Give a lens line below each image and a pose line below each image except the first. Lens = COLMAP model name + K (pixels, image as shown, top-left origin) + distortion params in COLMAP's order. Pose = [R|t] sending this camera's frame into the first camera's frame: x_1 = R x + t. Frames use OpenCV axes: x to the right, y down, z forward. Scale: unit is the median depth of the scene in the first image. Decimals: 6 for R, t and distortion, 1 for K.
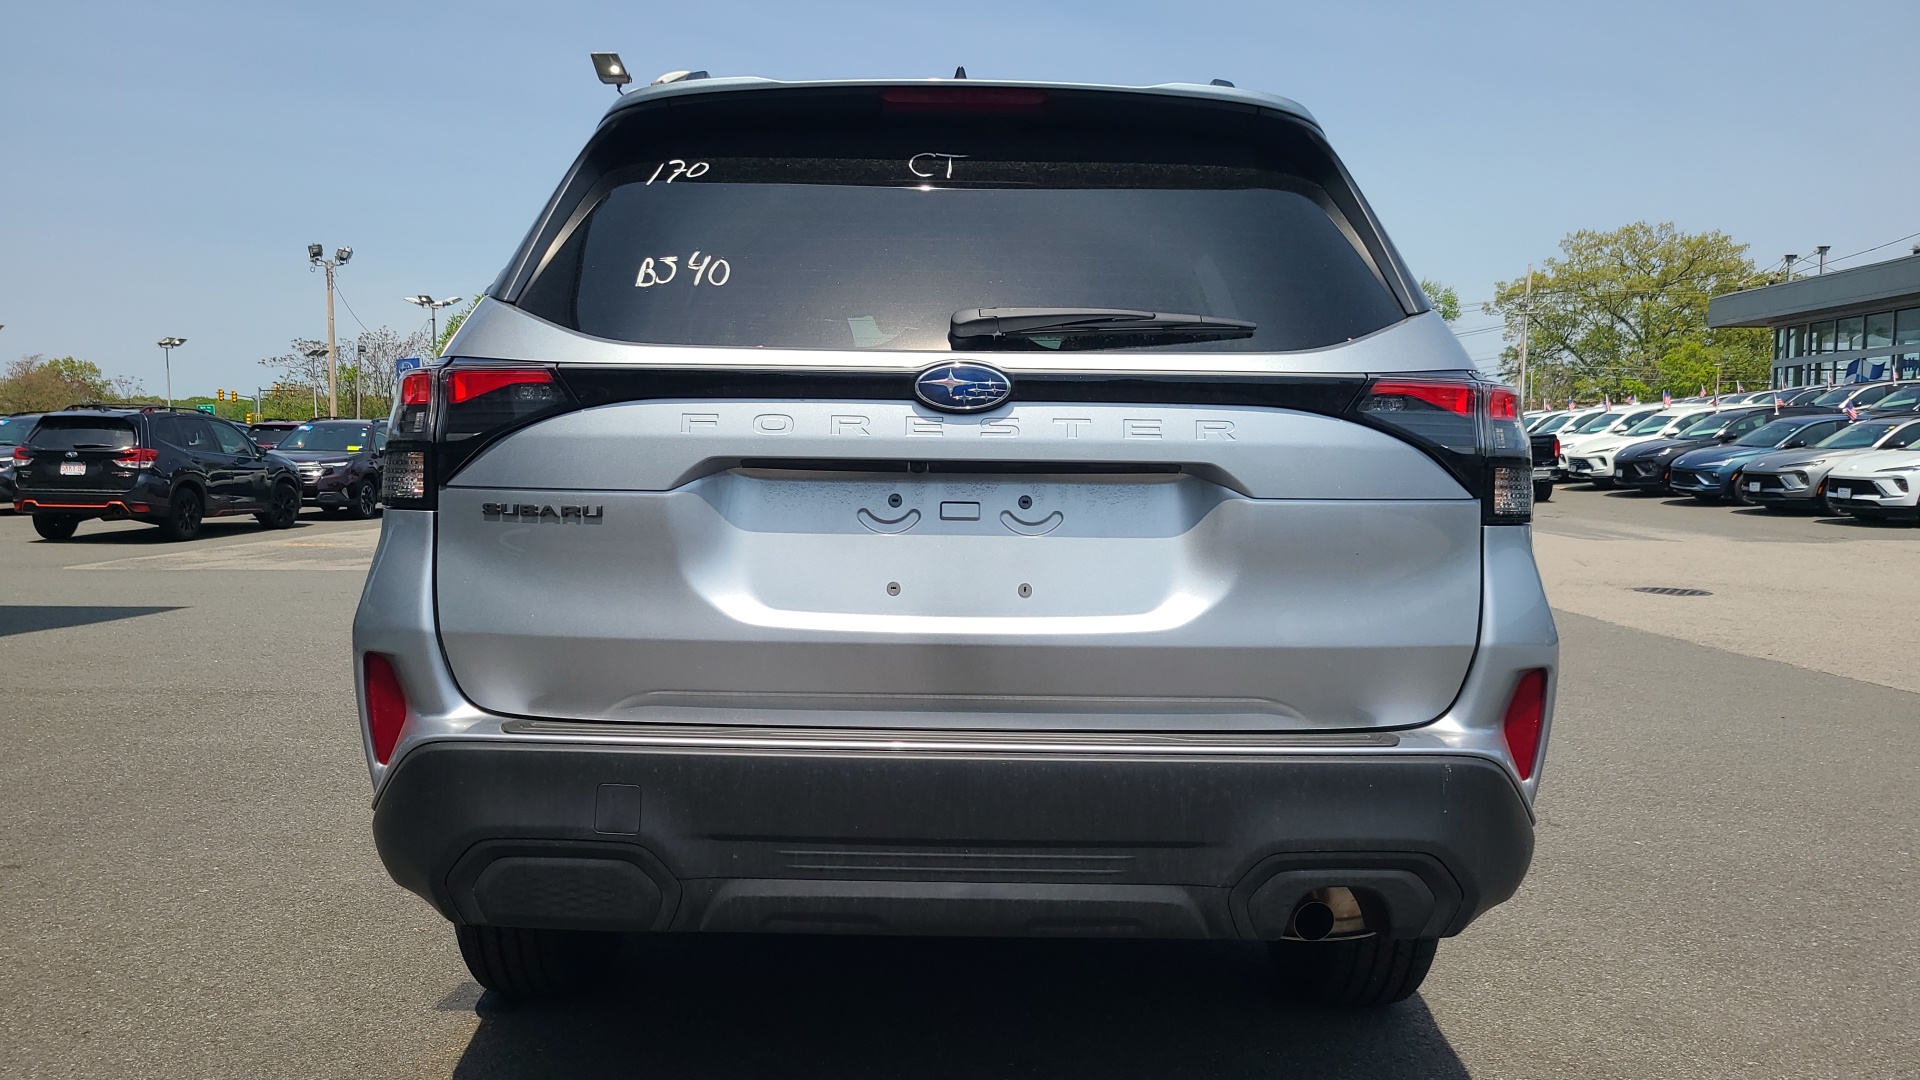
lens RADIAL K [[1456.1, 0, 928.9], [0, 1456.1, 550.5], [0, 0, 1]] dist [0.035991, -0.001210]
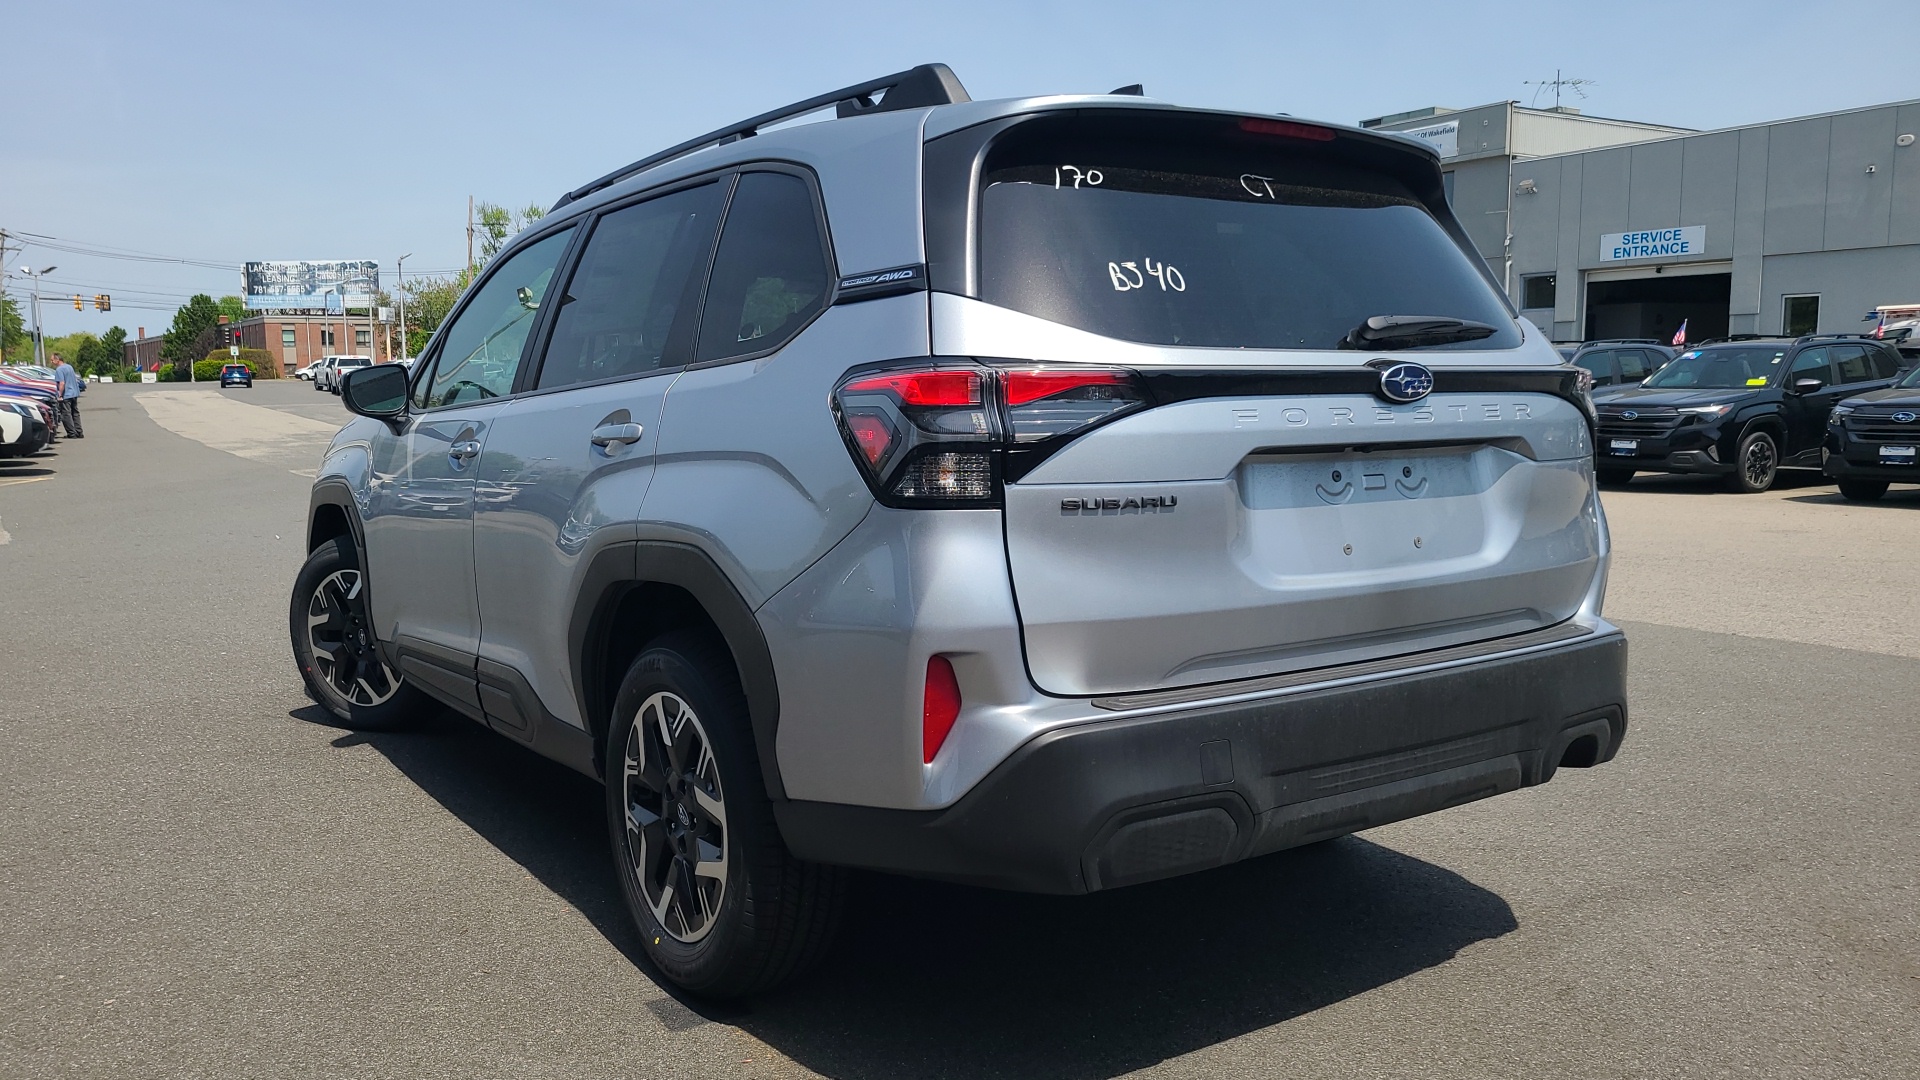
lens RADIAL K [[1456.1, 0, 928.9], [0, 1456.1, 550.5], [0, 0, 1]] dist [0.035991, -0.001210]
pose [[0.831096, -0.080645, 0.550251, -0.413652], [0.051777, 0.996353, 0.067822, -0.030876], [-0.553714, -0.027876, 0.832240, 0.076747]]
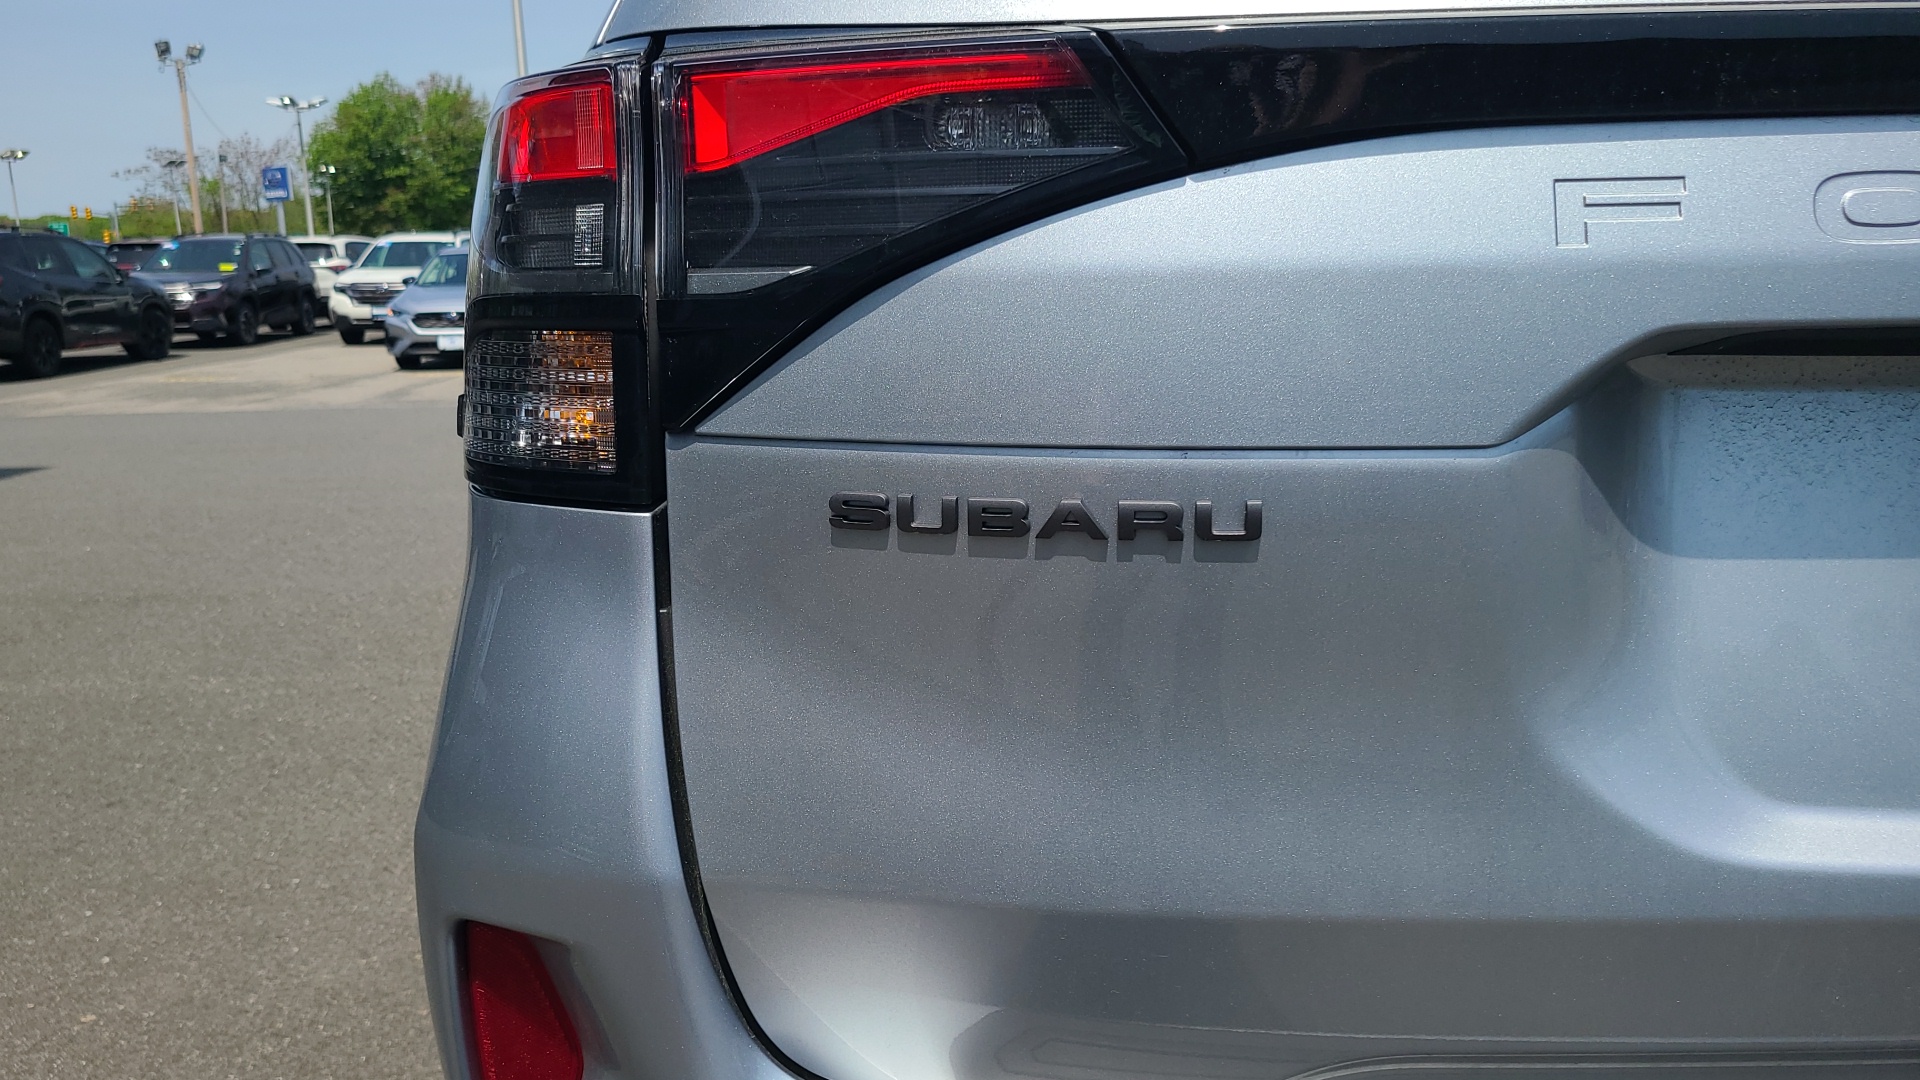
lens RADIAL K [[1462.6, 0, 904.6], [0, 1462.6, 535.1], [0, 0, 1]] dist [0.023774, -0.000819]
pose [[0.998178, -0.035159, 0.049046, -0.130688], [0.028921, 0.992041, 0.122547, -0.026443], [-0.052964, -0.120905, 0.991250, 0.294504]]
